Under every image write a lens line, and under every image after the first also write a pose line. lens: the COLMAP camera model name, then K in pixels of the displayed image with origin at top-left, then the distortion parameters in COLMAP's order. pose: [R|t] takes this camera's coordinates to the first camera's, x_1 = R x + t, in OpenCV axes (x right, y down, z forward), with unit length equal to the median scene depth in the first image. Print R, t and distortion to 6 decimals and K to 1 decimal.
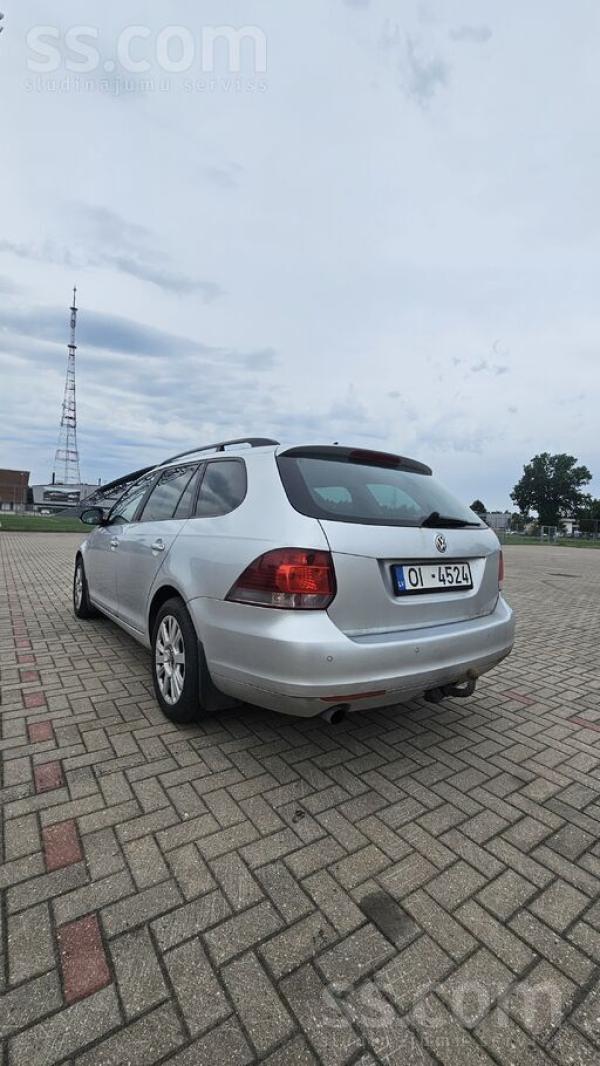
lens RADIAL K [[435.5, 0, 306.2], [0, 435.5, 526.0], [0, 0, 1]] dist [0.001544, 0.002230]
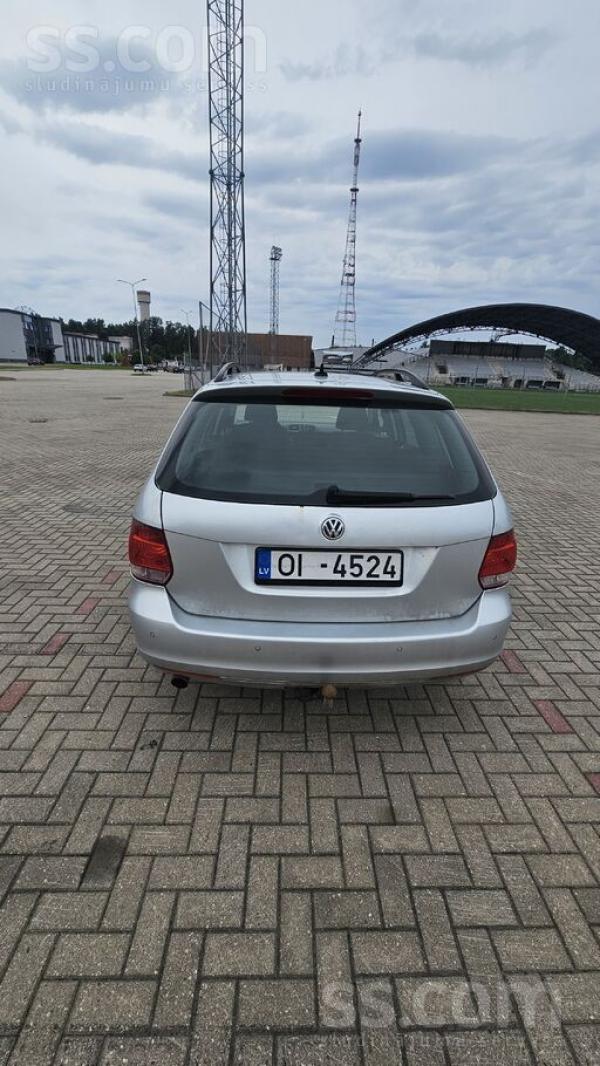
lens RADIAL K [[435.5, 0, 307.2], [0, 435.5, 535.2], [0, 0, 1]] dist [0.001544, 0.002230]
pose [[0.831764, 0.182996, -0.524100, 0.716631], [-0.006179, 0.947098, 0.320885, -0.203033], [0.555095, -0.263662, 0.788893, 0.401226]]
